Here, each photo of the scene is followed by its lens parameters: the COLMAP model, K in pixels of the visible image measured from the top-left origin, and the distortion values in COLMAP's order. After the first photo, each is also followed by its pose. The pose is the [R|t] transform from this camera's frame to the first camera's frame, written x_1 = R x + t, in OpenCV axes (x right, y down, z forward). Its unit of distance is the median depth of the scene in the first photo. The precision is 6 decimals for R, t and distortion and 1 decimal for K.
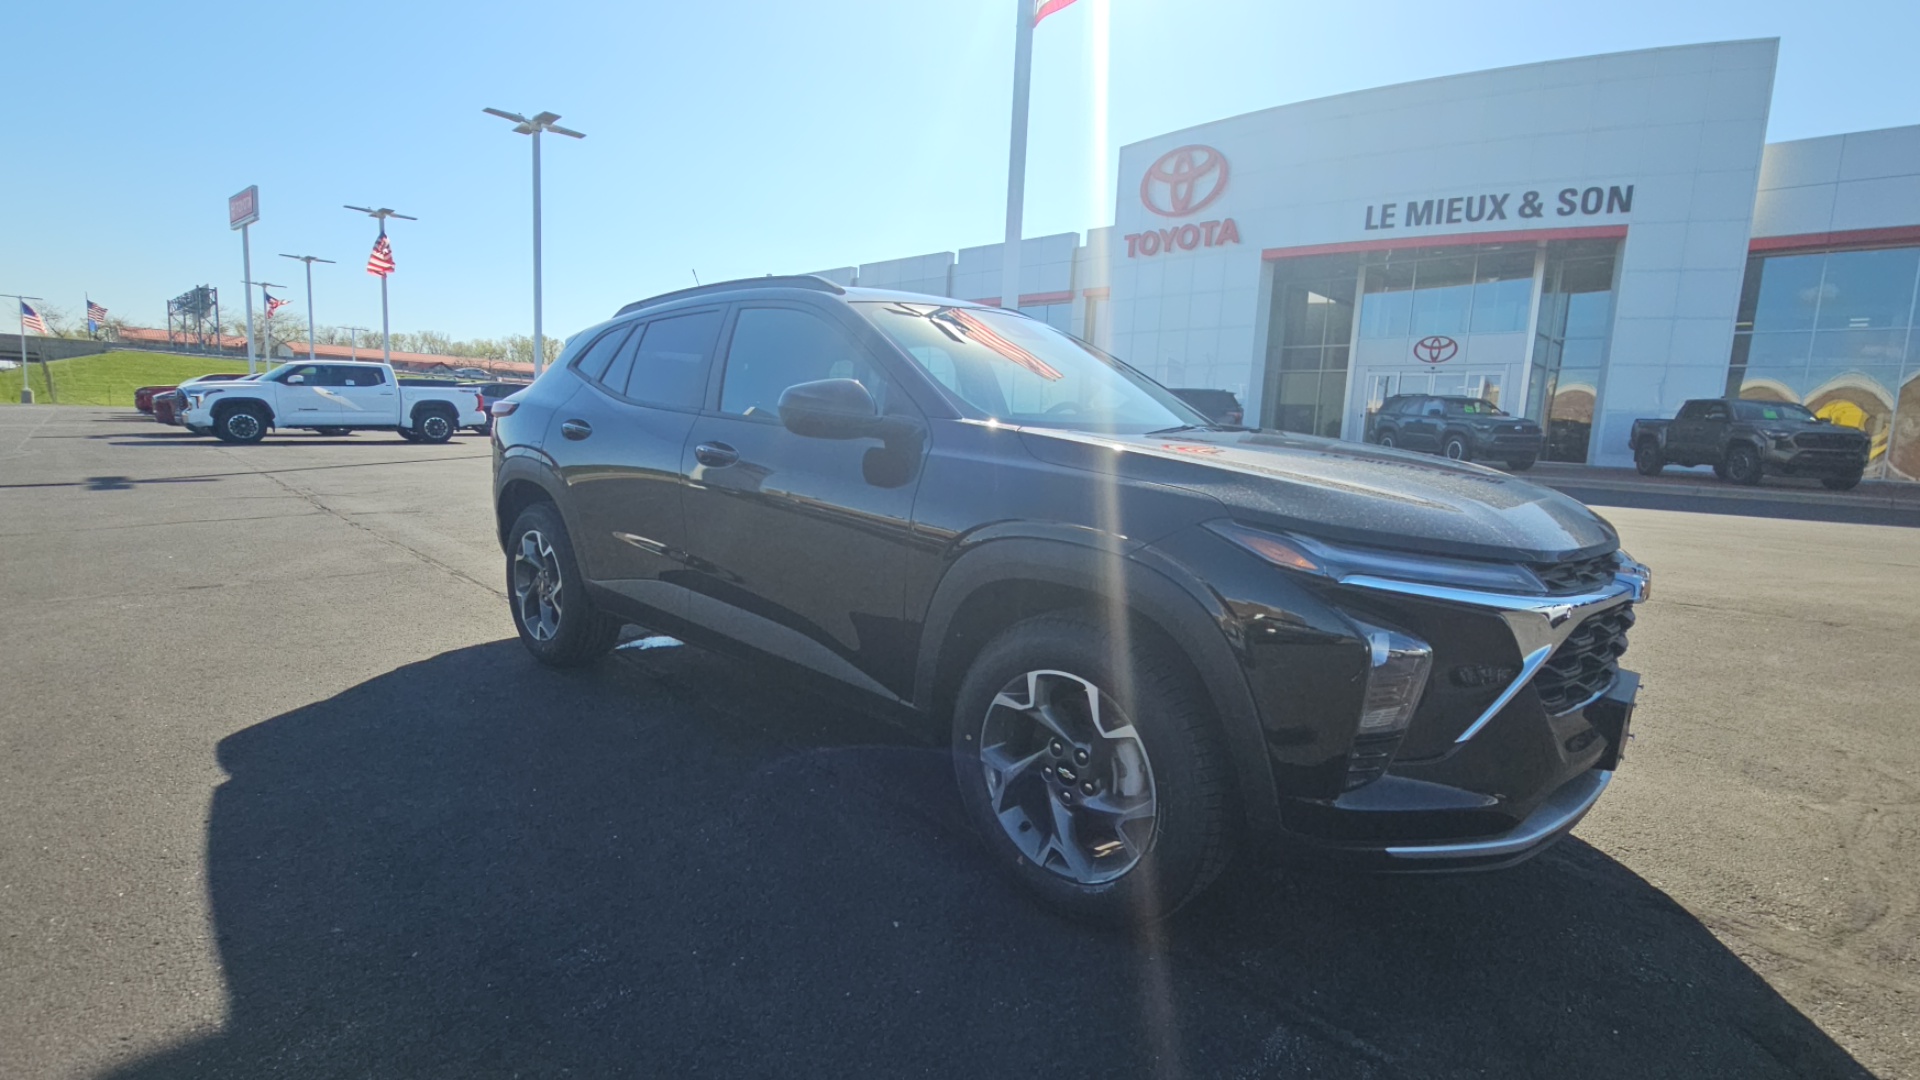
lens RADIAL K [[862.6, 0, 972.6], [0, 862.6, 539.5], [0, 0, 1]] dist [0.006826, -0.006150]
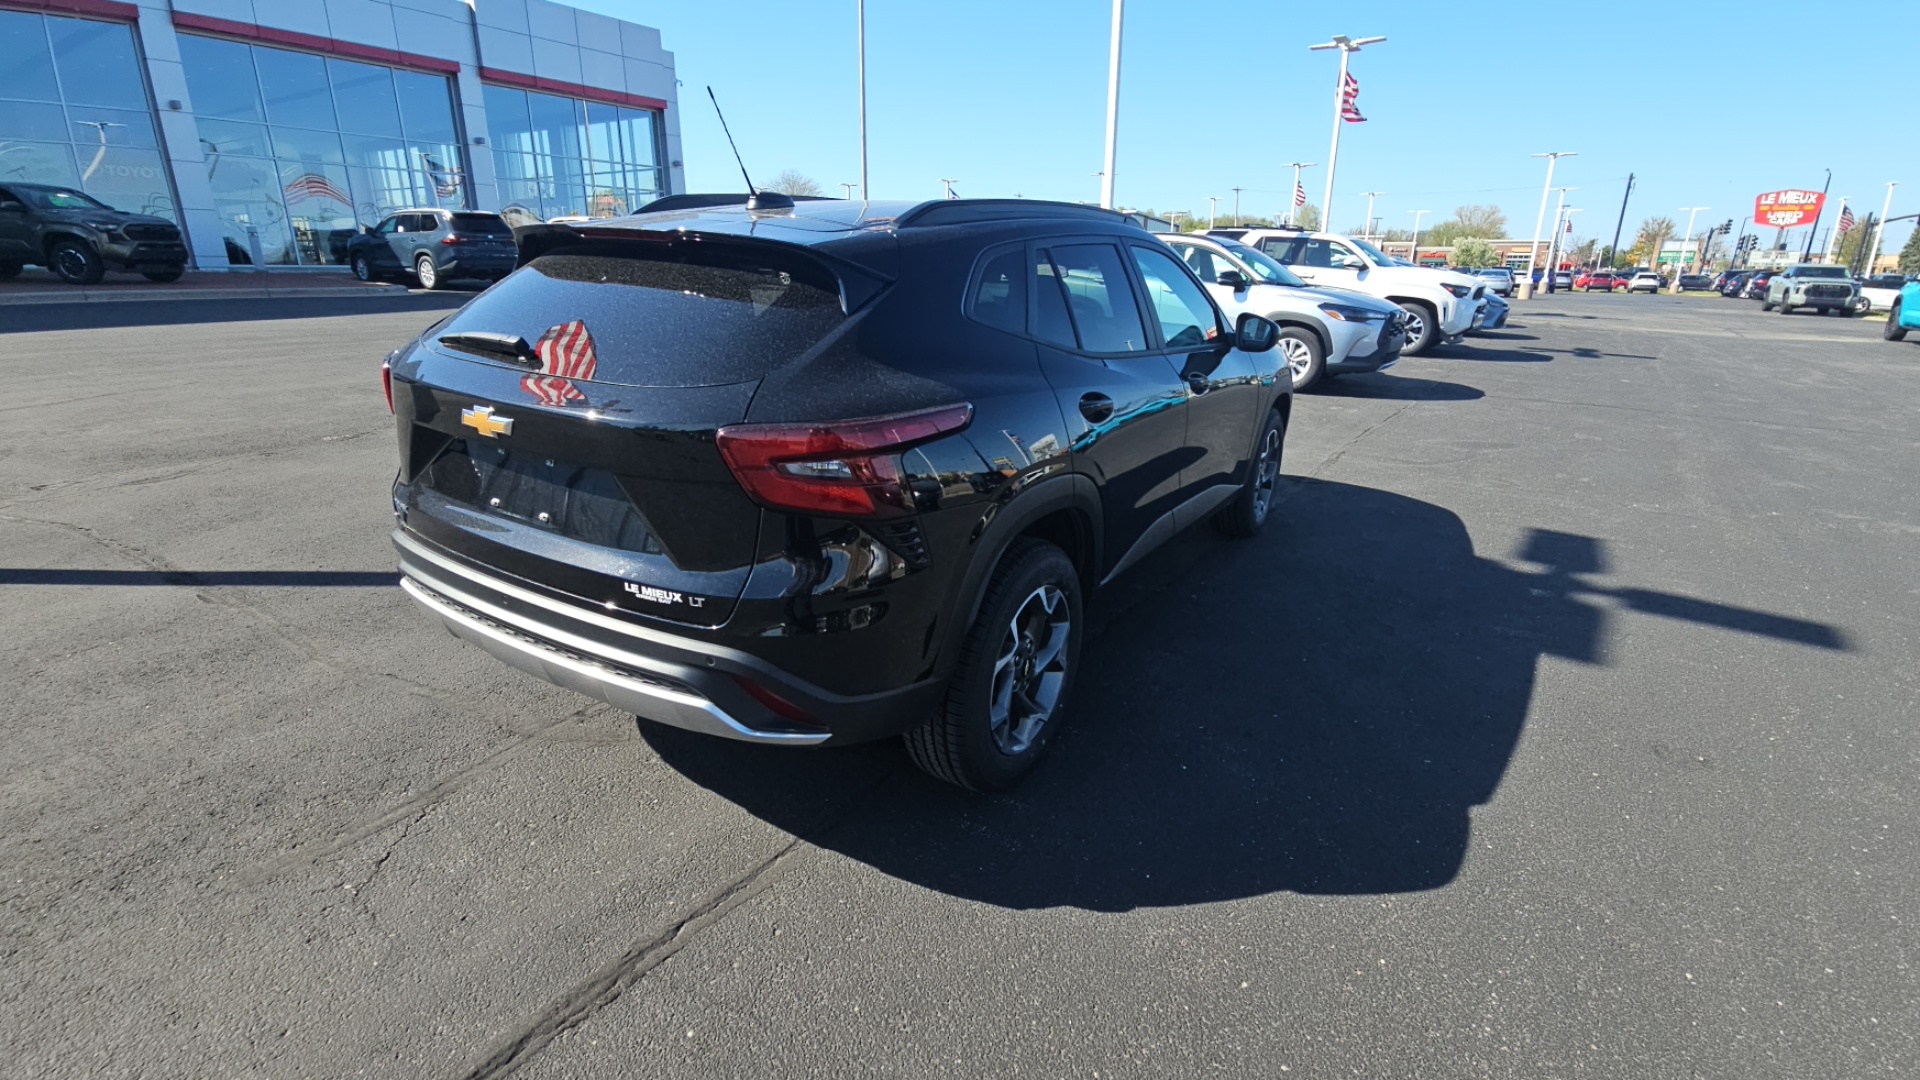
lens RADIAL K [[862.6, 0, 976.2], [0, 862.6, 545.6], [0, 0, 1]] dist [0.006826, -0.006150]
pose [[-0.184647, -0.356760, 0.915766, -0.157488], [0.099982, 0.920136, 0.378622, -0.041627], [-0.977706, 0.161471, -0.134231, 0.166124]]
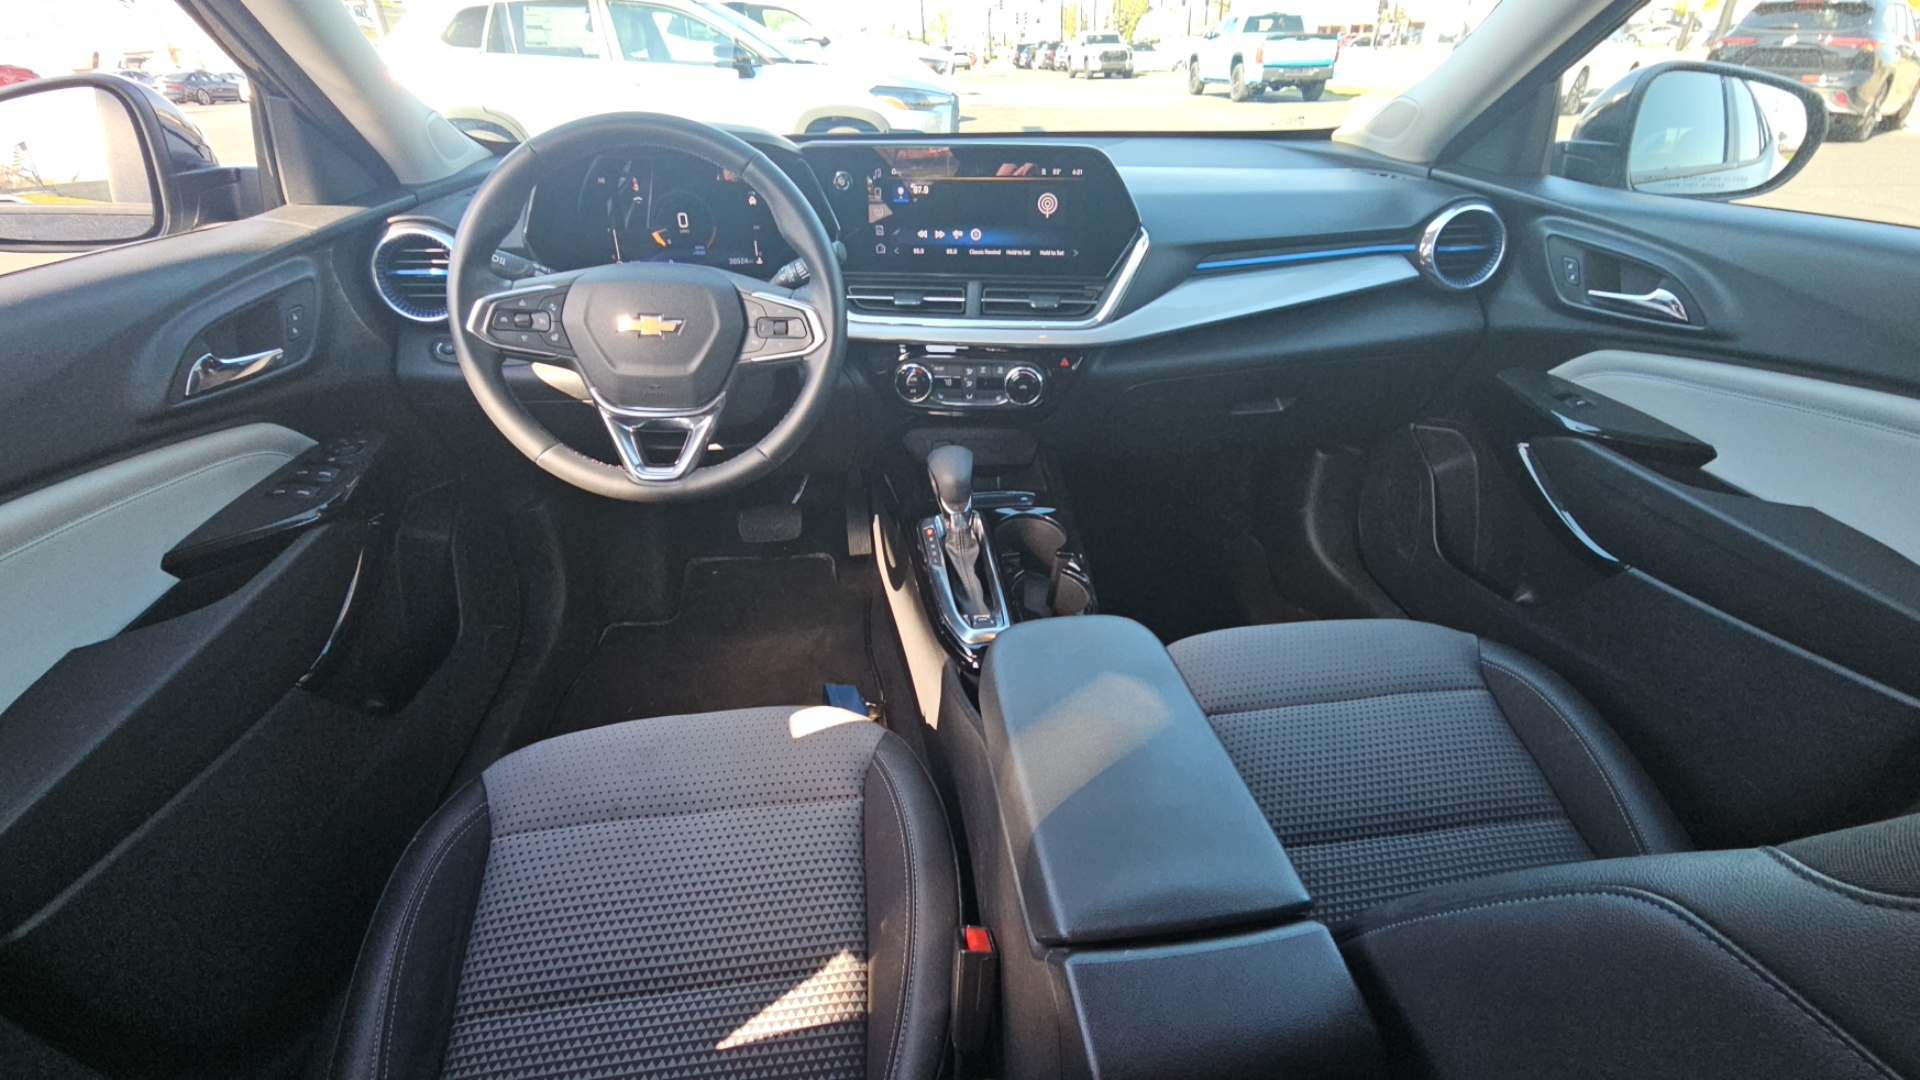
lens RADIAL K [[862.6, 0, 980.1], [0, 862.6, 542.6], [0, 0, 1]] dist [0.006826, -0.006150]
pose [[-0.770363, -0.336517, 0.541569, -0.022557], [0.074913, 0.795726, 0.601005, -0.027093], [-0.633189, 0.503563, -0.587789, 0.155648]]
